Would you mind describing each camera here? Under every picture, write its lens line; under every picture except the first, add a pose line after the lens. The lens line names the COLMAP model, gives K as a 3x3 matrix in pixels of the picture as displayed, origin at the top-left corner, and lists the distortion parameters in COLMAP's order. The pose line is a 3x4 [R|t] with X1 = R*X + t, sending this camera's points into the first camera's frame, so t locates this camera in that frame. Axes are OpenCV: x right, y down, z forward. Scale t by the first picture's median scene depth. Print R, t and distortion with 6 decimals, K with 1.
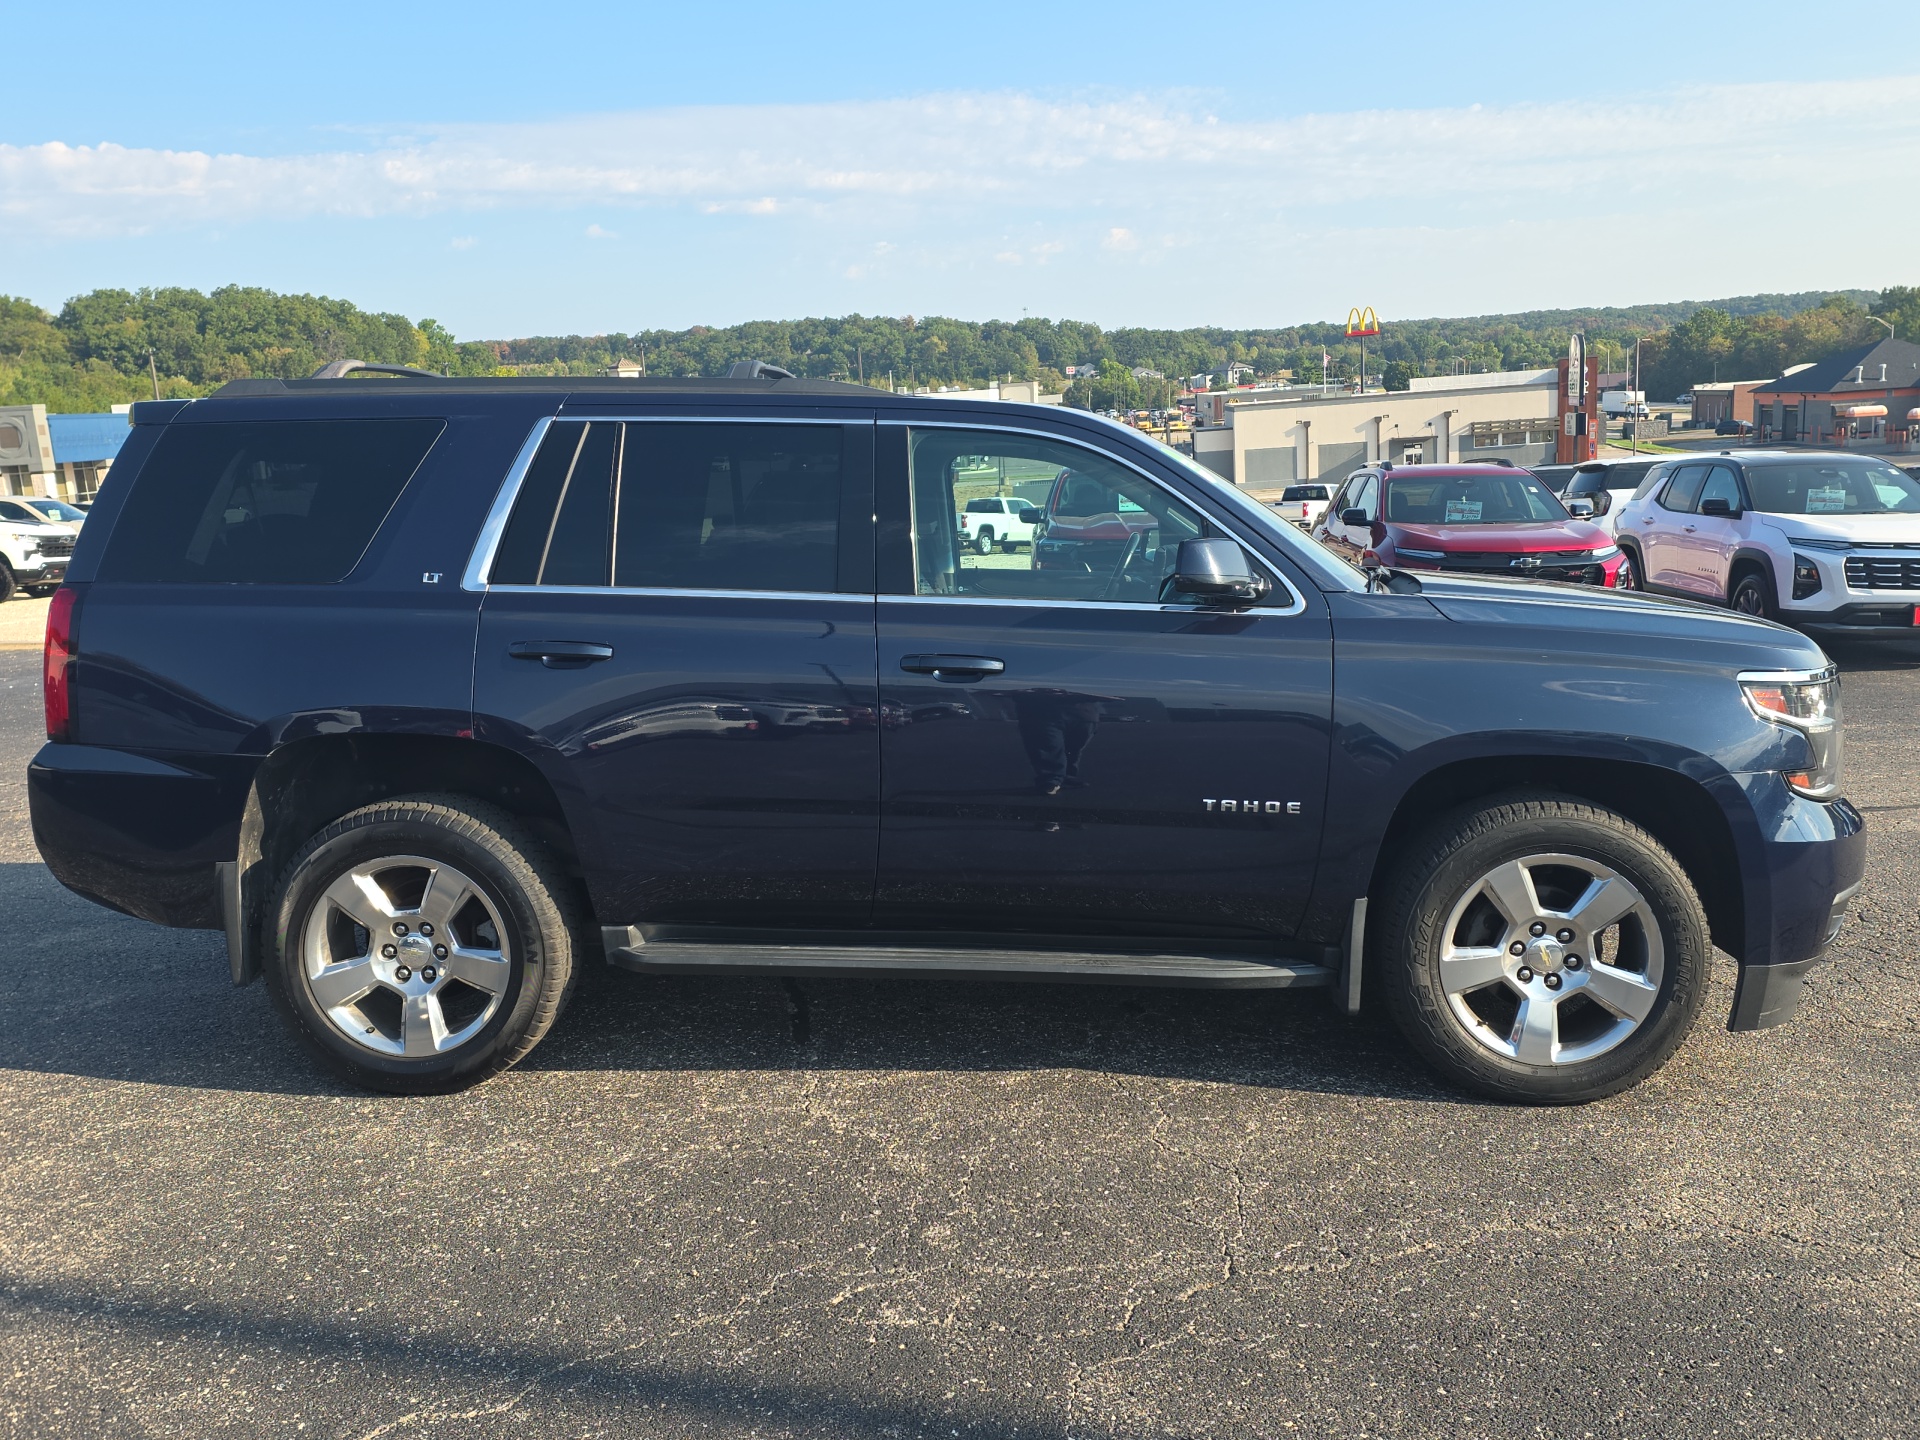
lens RADIAL K [[1607.3, 0, 964.9], [0, 1607.3, 709.6], [0, 0, 1]] dist [0.086701, -0.077259]
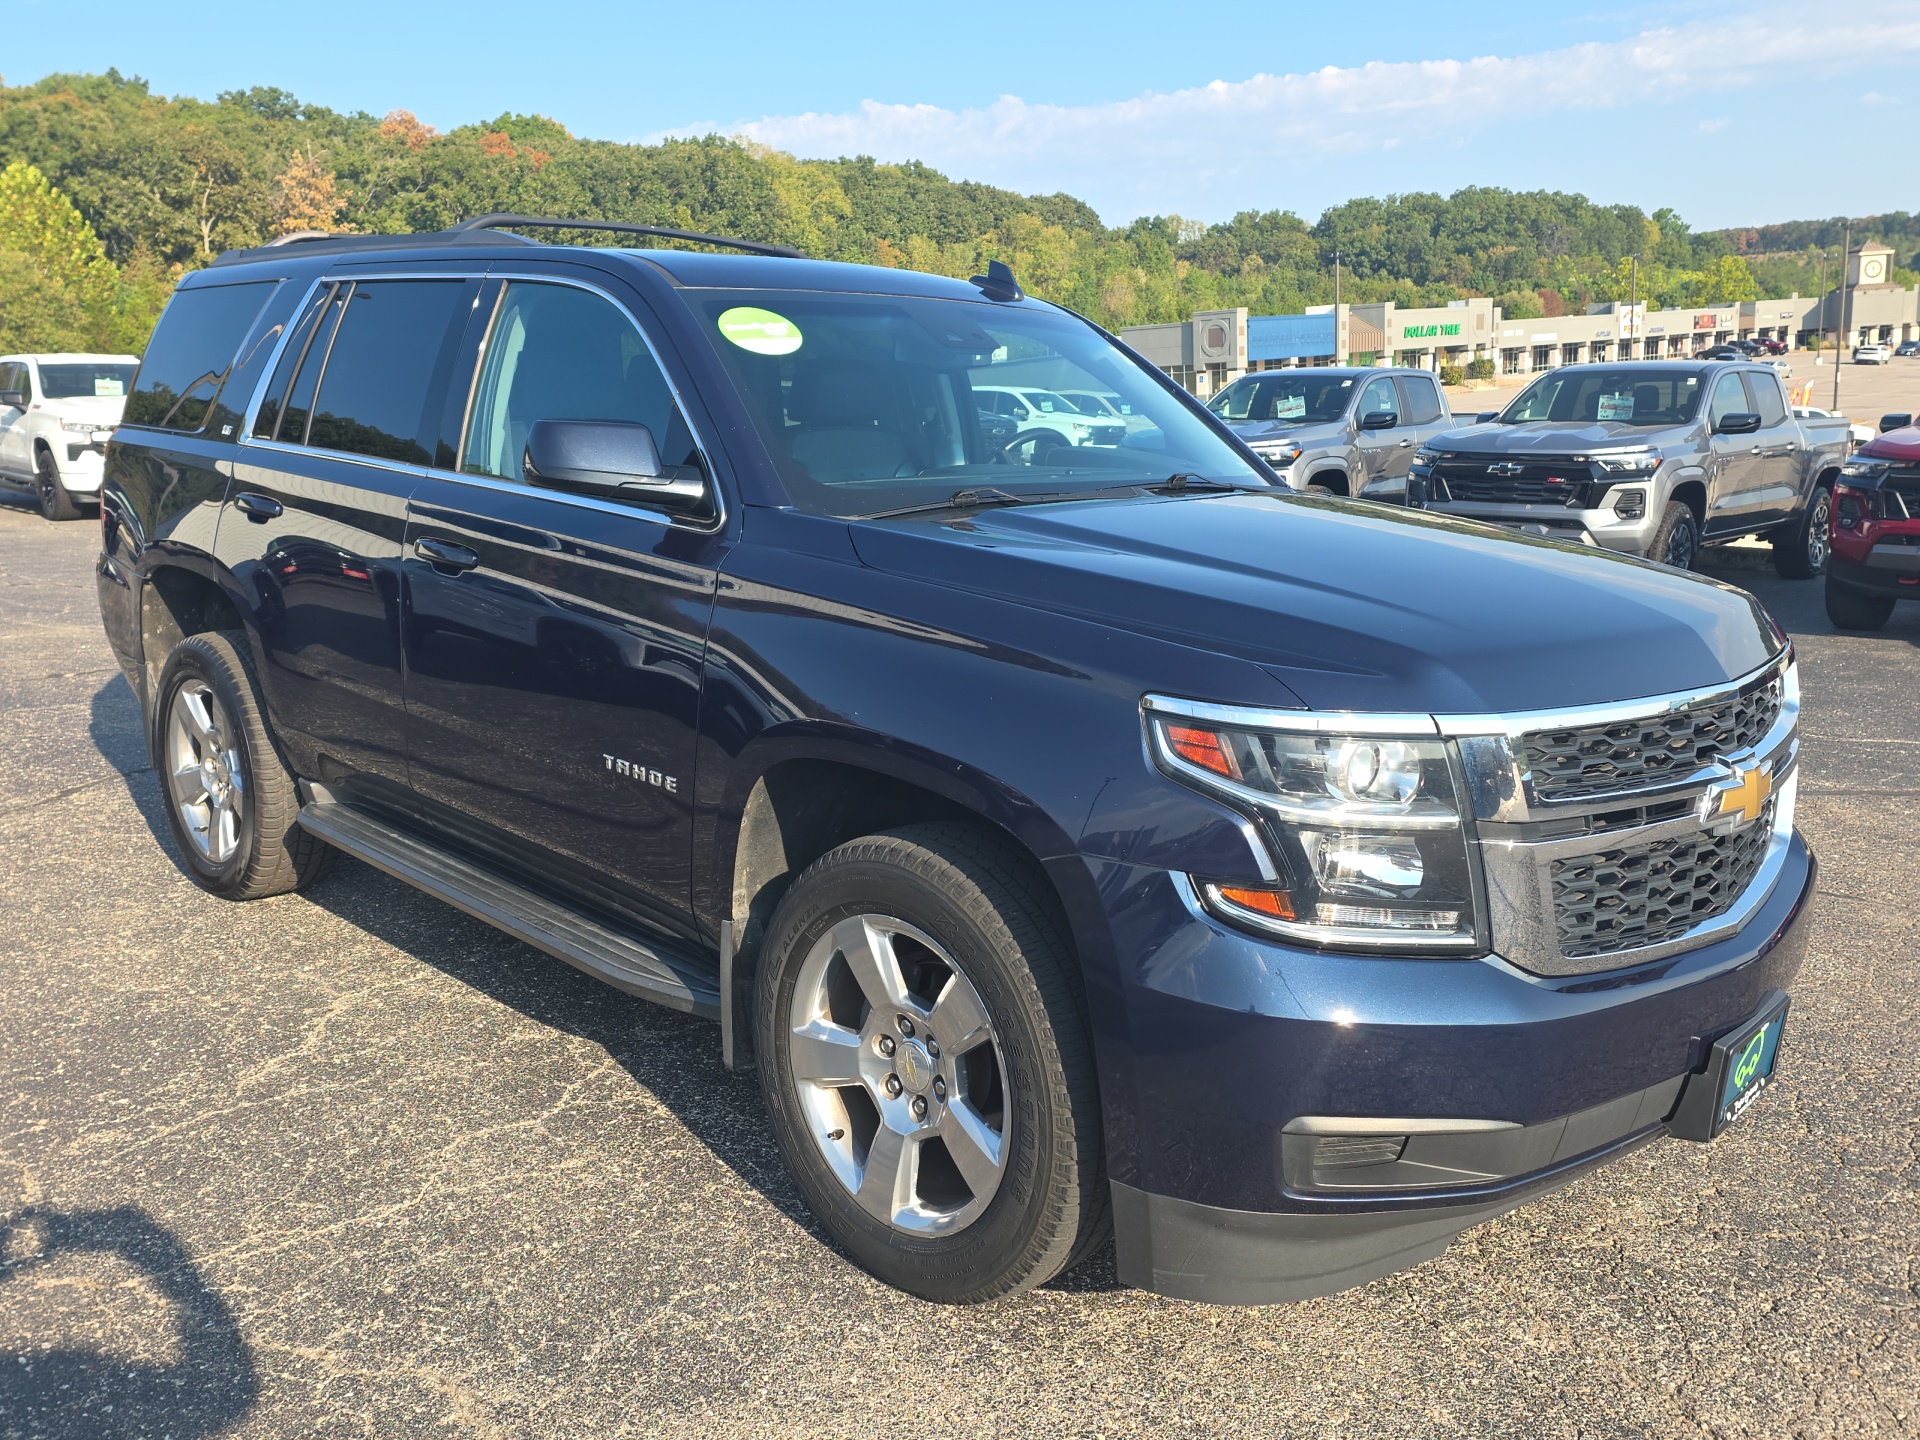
lens RADIAL K [[1607.3, 0, 951.0], [0, 1607.3, 718.5], [0, 0, 1]] dist [0.086701, -0.077259]
pose [[0.748256, 0.159440, -0.643965, 0.545237], [-0.117980, 0.987198, 0.107334, -0.046204], [0.652835, -0.004339, 0.757488, 0.353811]]
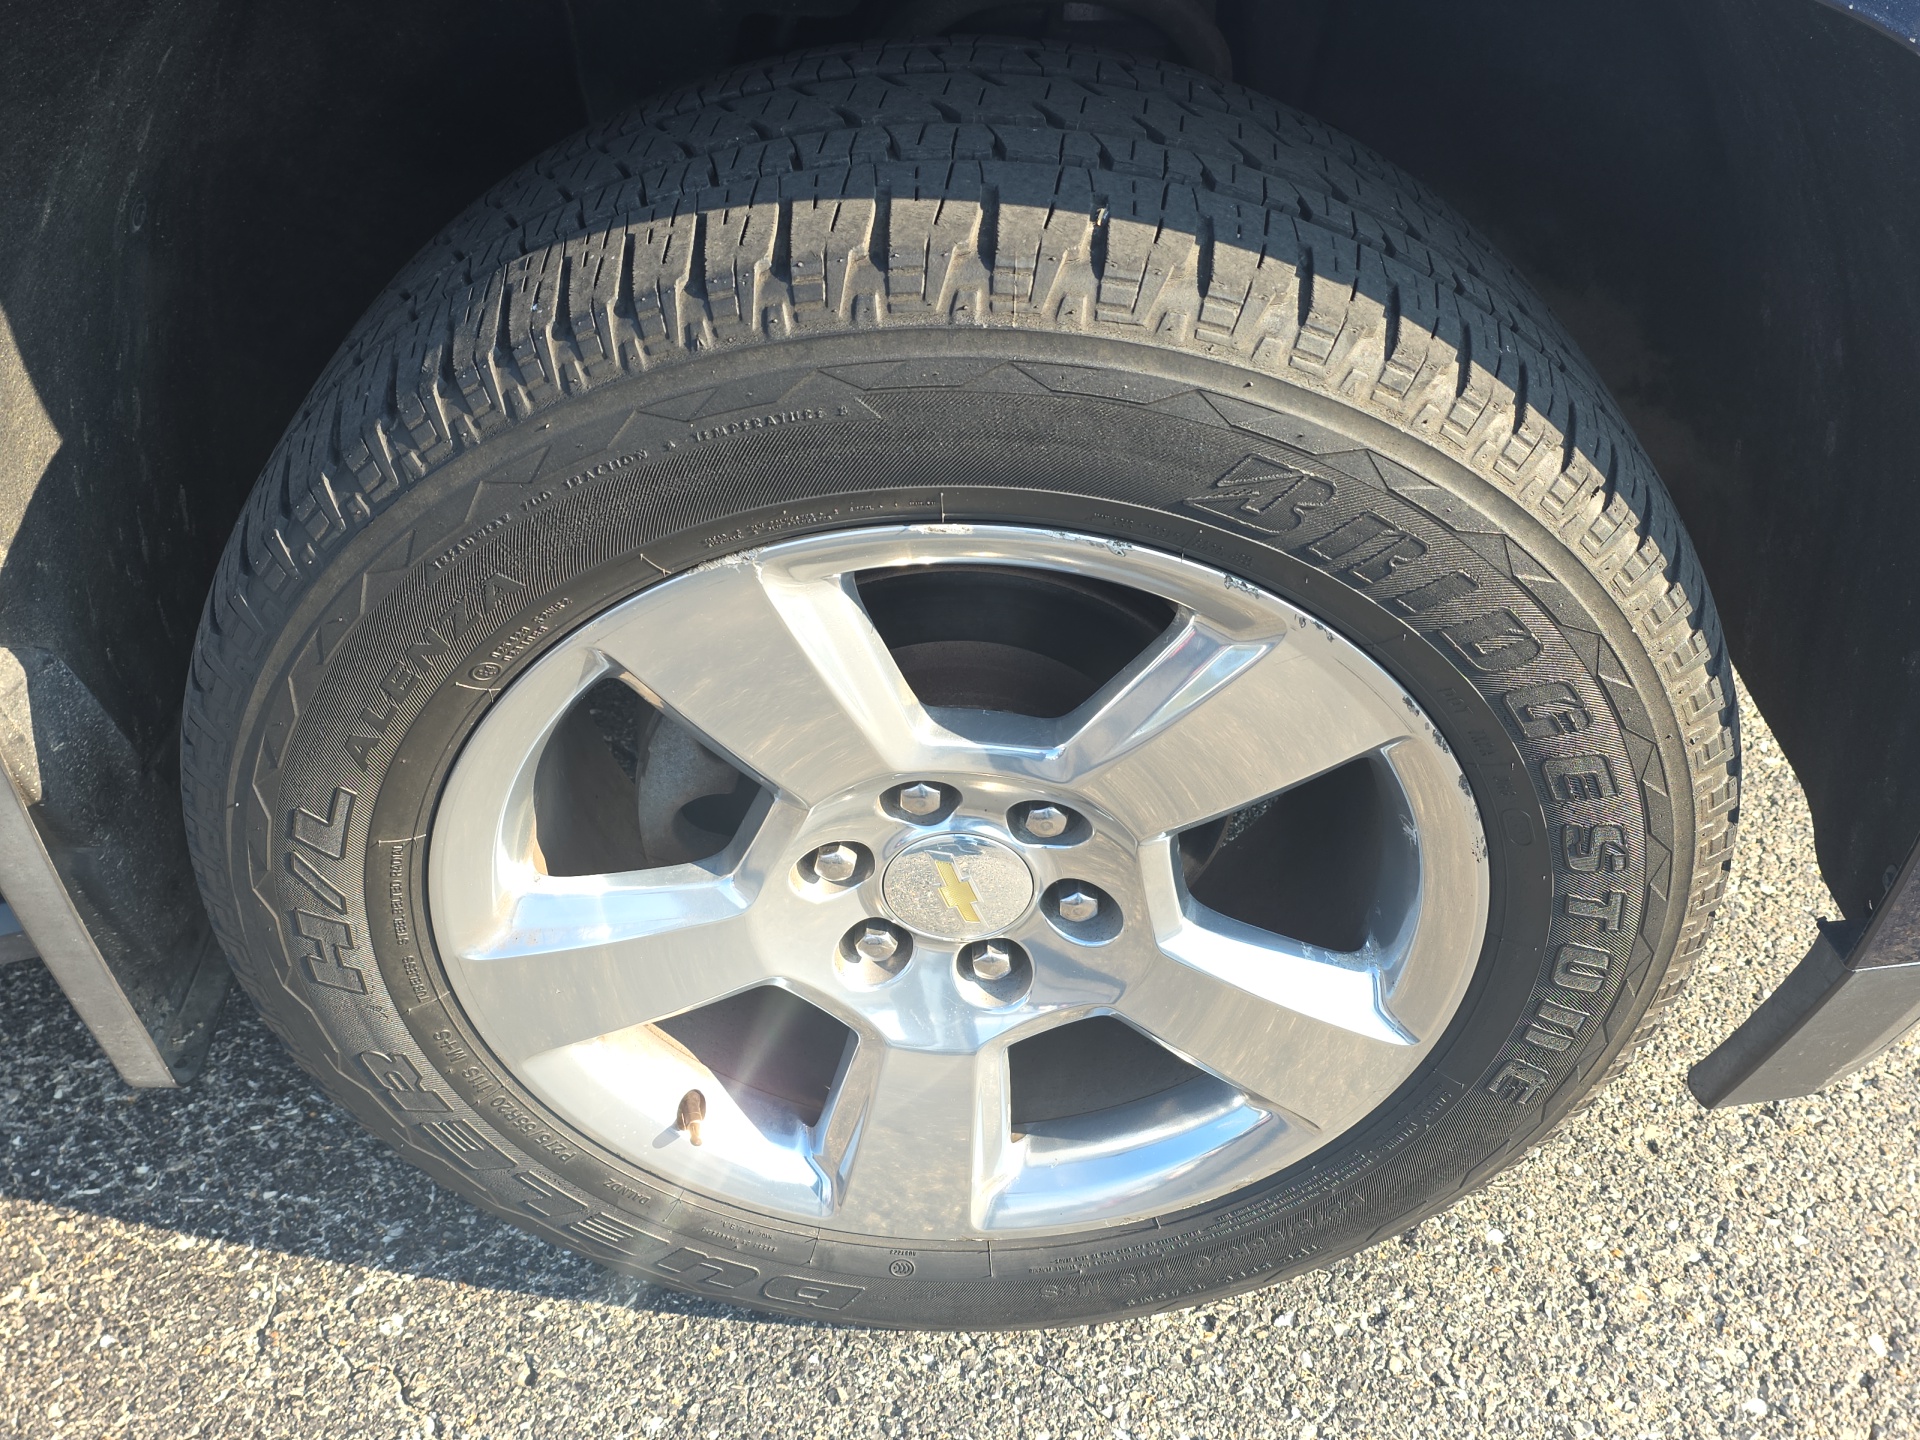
lens RADIAL K [[1607.3, 0, 956.1], [0, 1607.3, 714.7], [0, 0, 1]] dist [0.086701, -0.077259]
pose [[0.999193, -0.028306, 0.028514, 0.246778], [0.007193, 0.824251, 0.566180, 0.007153], [-0.039529, -0.565517, 0.823789, 0.587309]]
